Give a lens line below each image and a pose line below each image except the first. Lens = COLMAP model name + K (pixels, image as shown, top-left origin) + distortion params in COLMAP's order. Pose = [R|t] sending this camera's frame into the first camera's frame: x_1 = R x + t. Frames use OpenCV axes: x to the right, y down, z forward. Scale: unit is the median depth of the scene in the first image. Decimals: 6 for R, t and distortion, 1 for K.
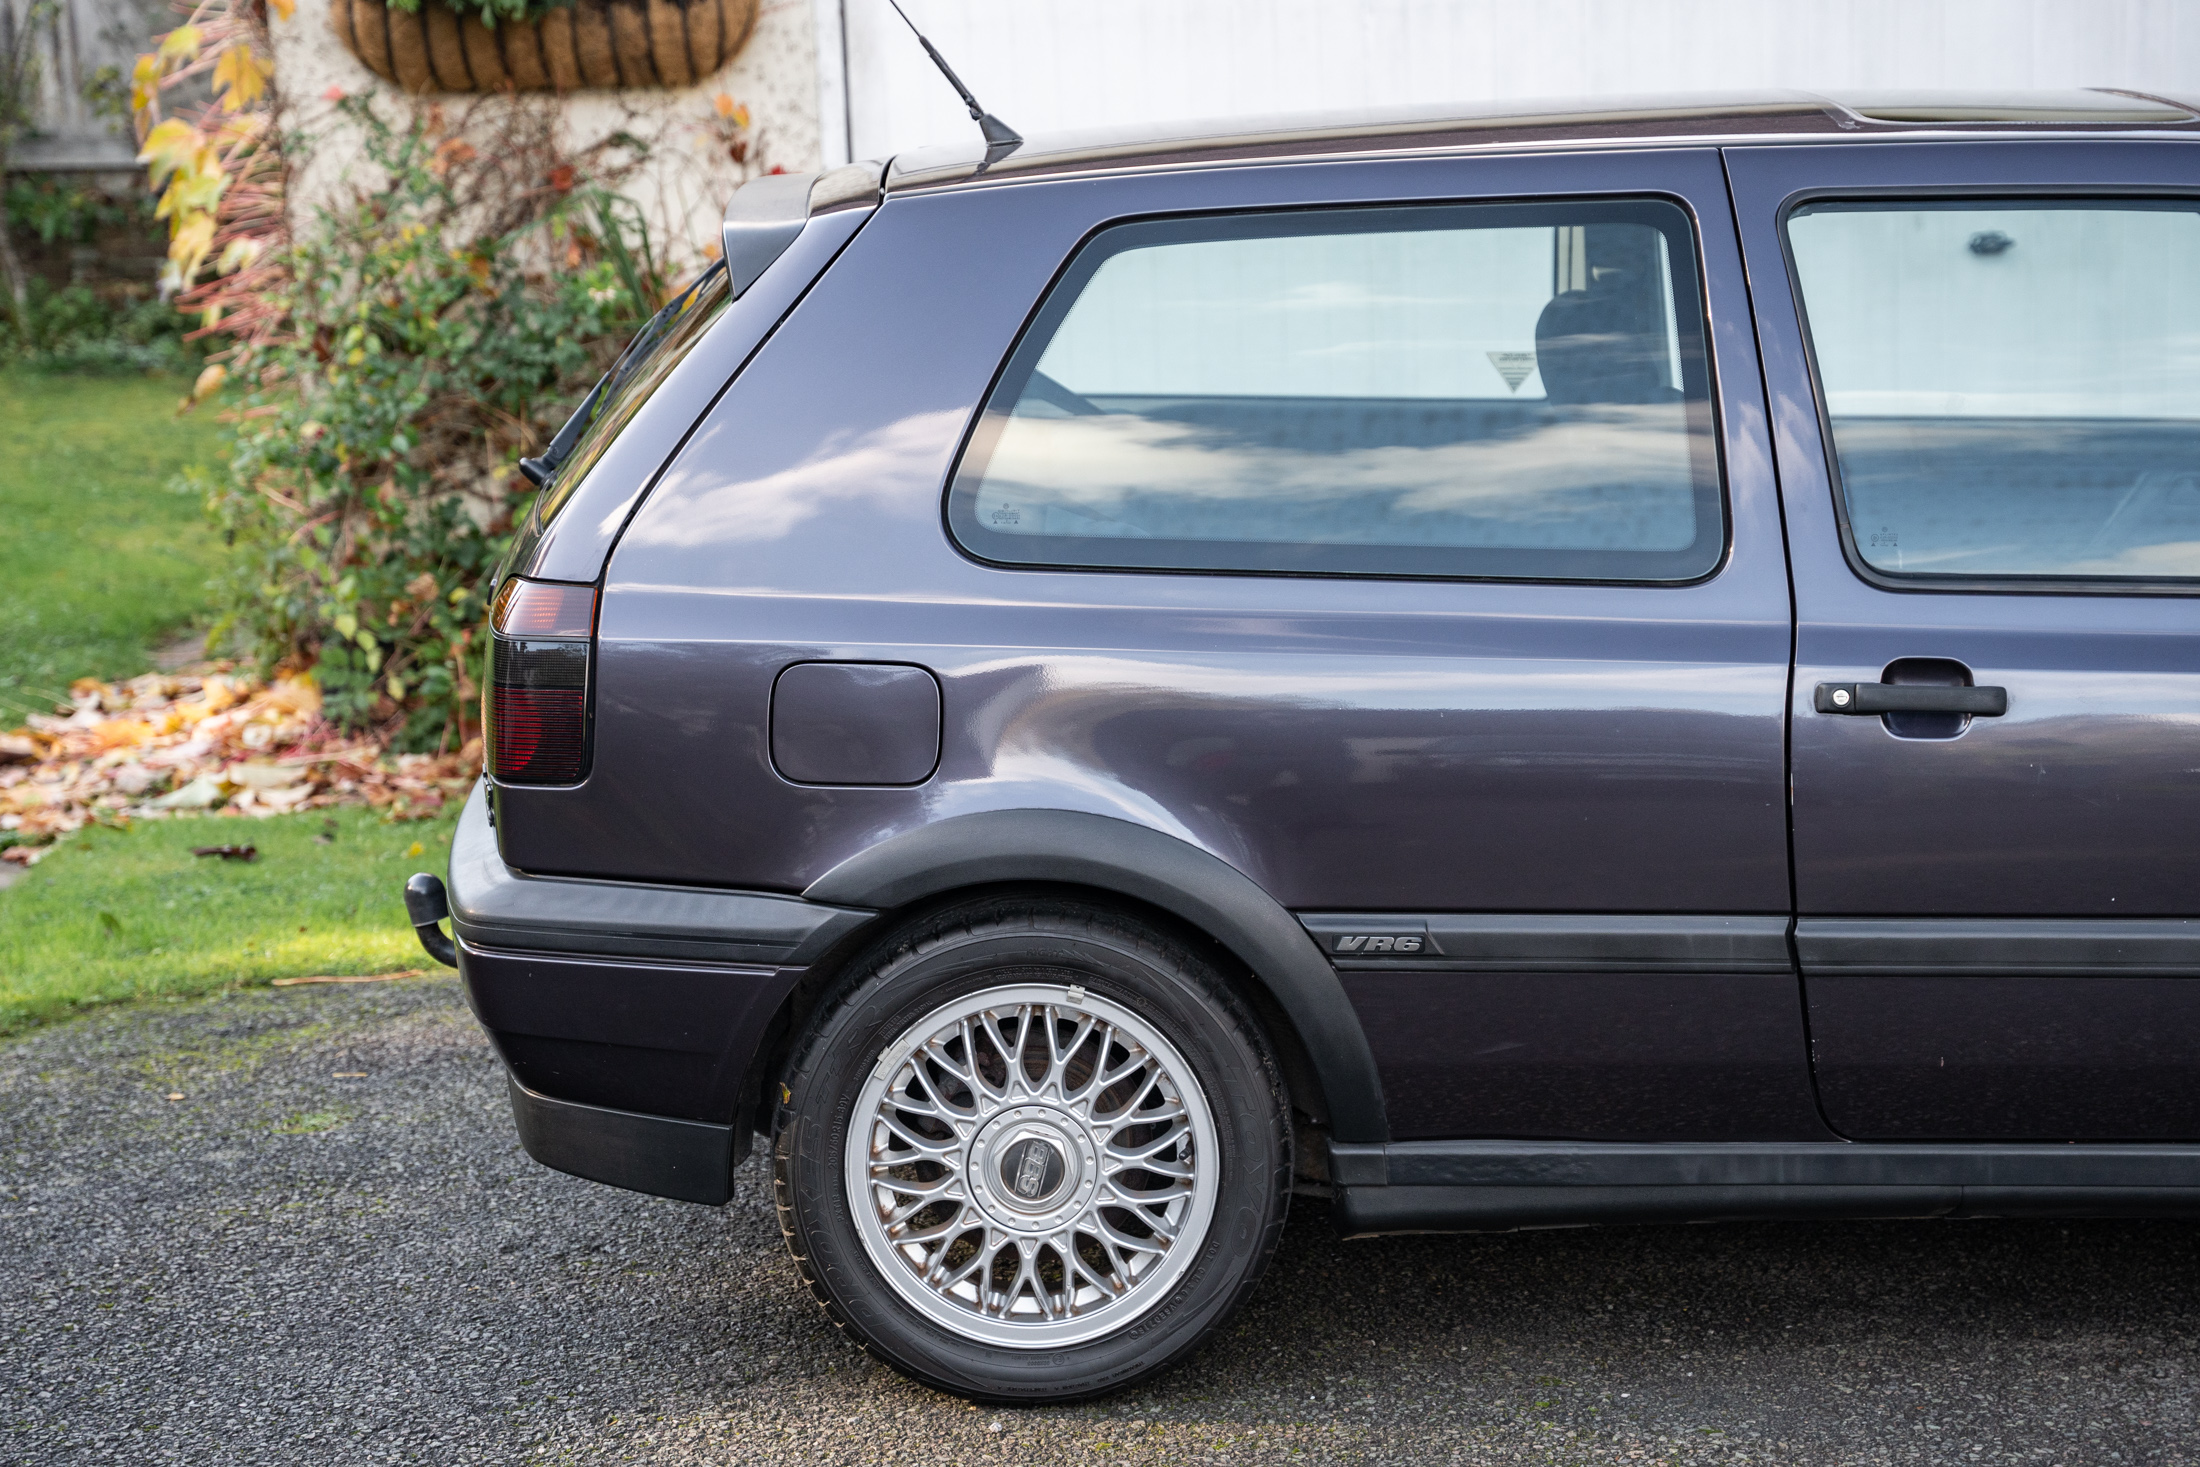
lens RADIAL K [[4274.1, 0, 1100.0], [0, 4274.1, 733.5], [0, 0, 1]] dist [0.205633, 0.009051]
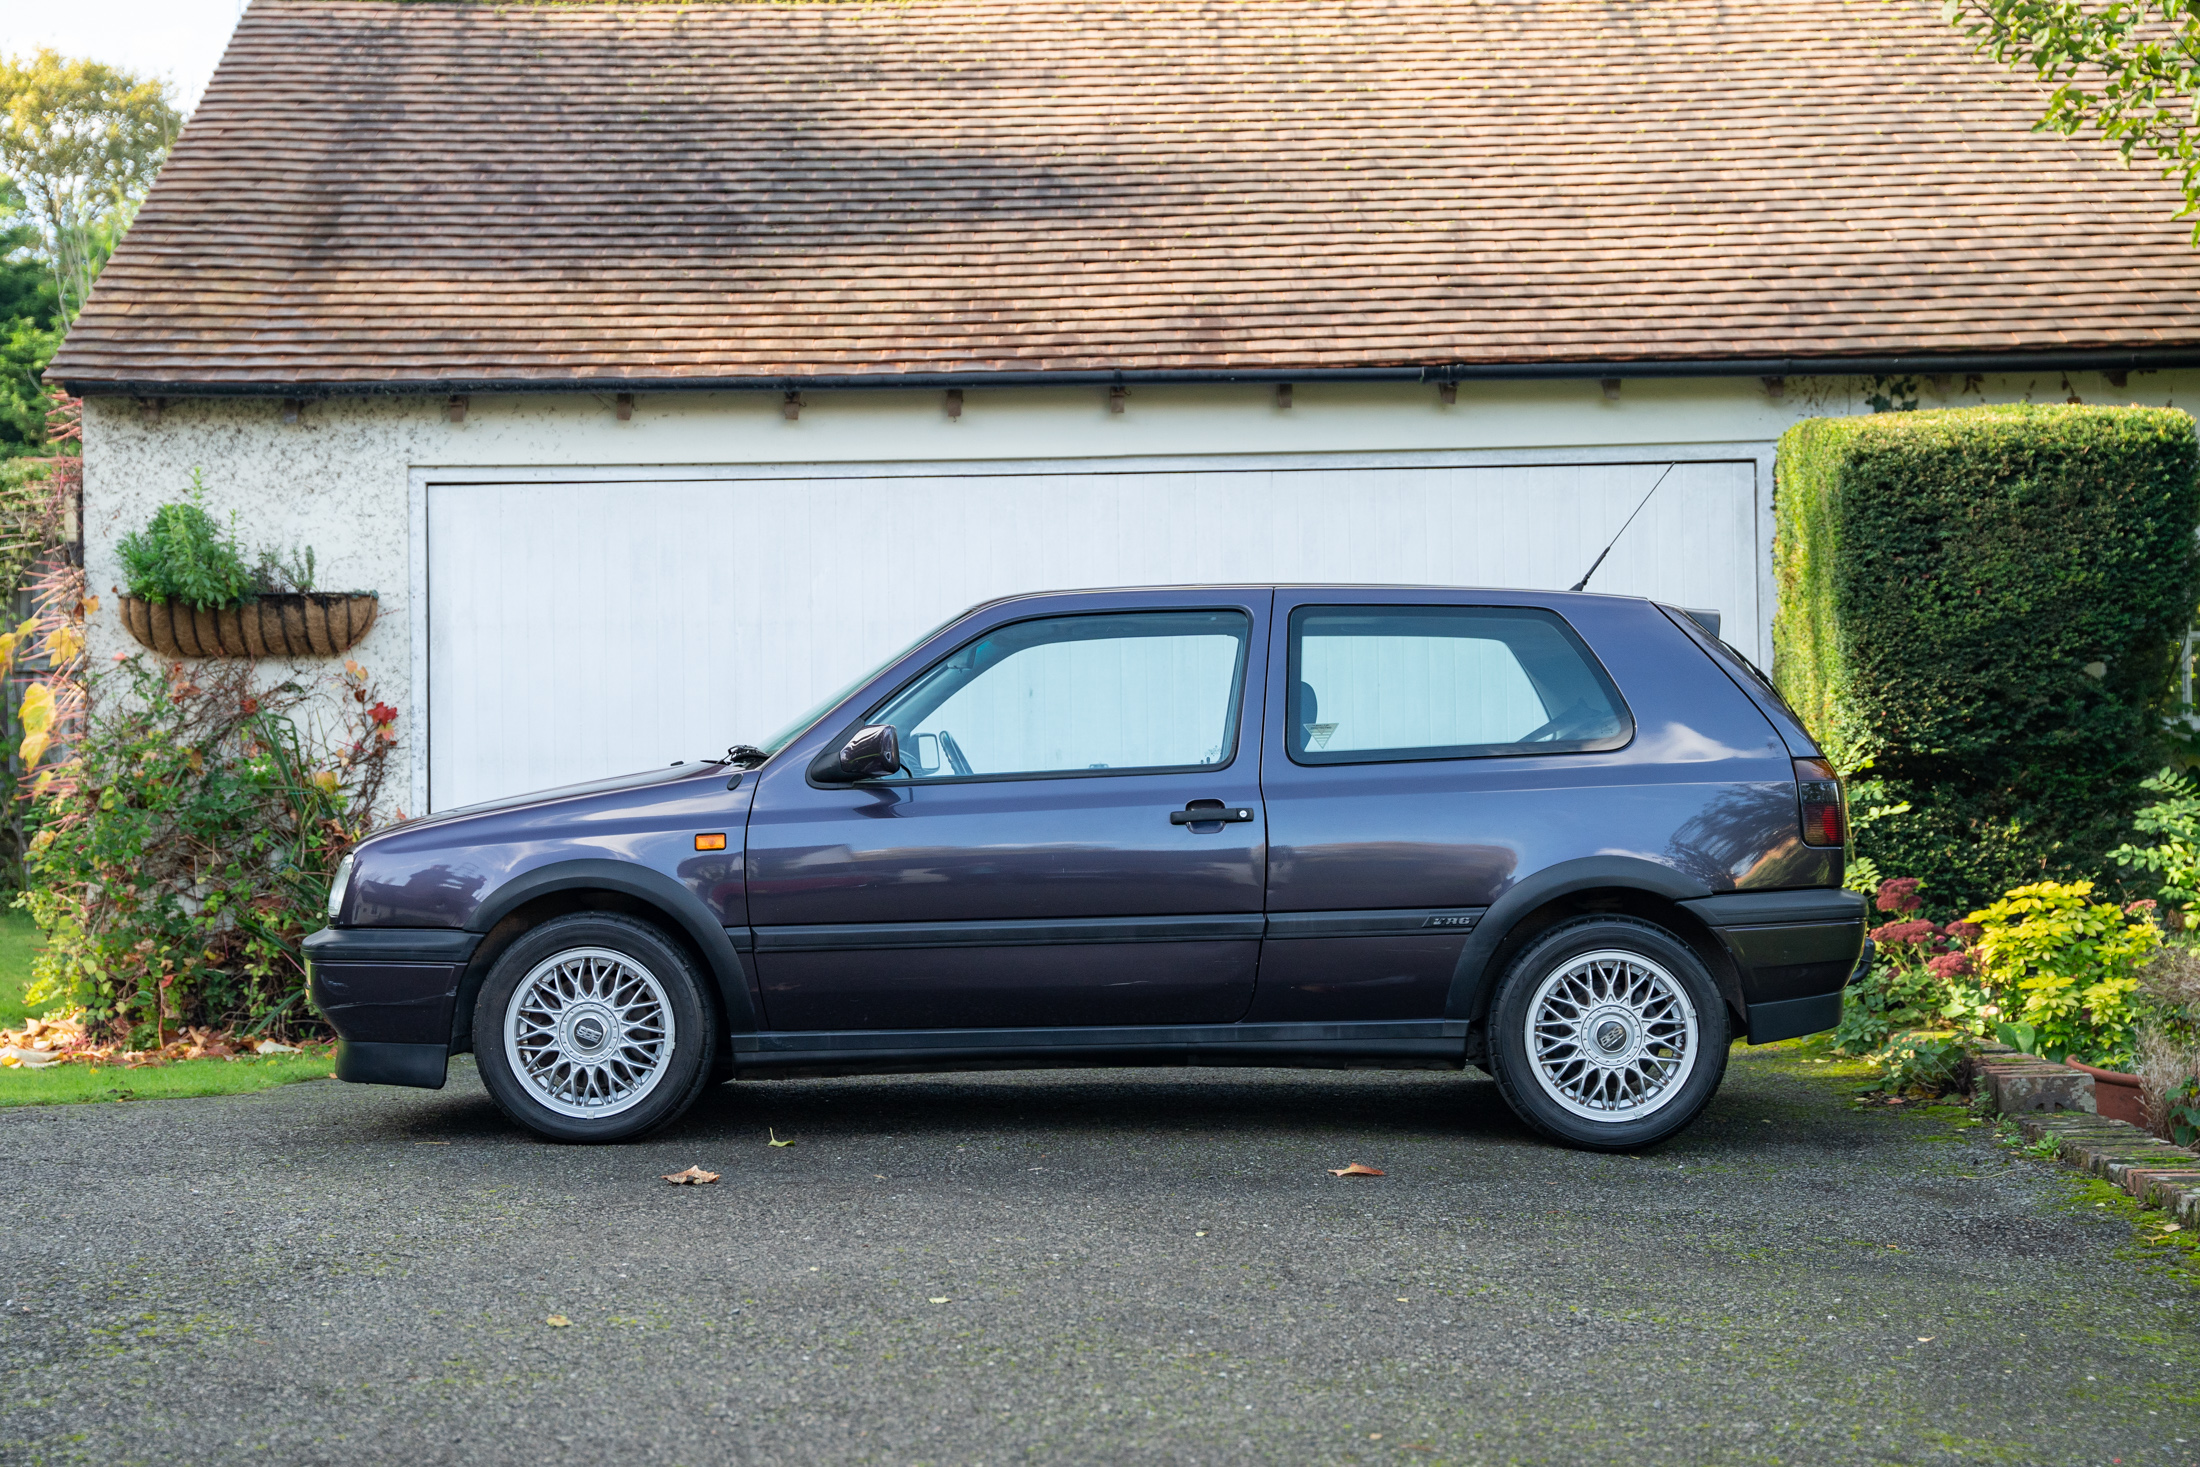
lens RADIAL K [[3262.7, 0, 1103.2], [0, 3262.7, 720.5], [0, 0, 1]] dist [0.029353, 0.541459]
pose [[0.999380, 0.026027, 0.023696, 0.177189], [-0.020892, 0.980435, -0.195733, 0.119533], [-0.028327, 0.195117, 0.980371, -0.263645]]
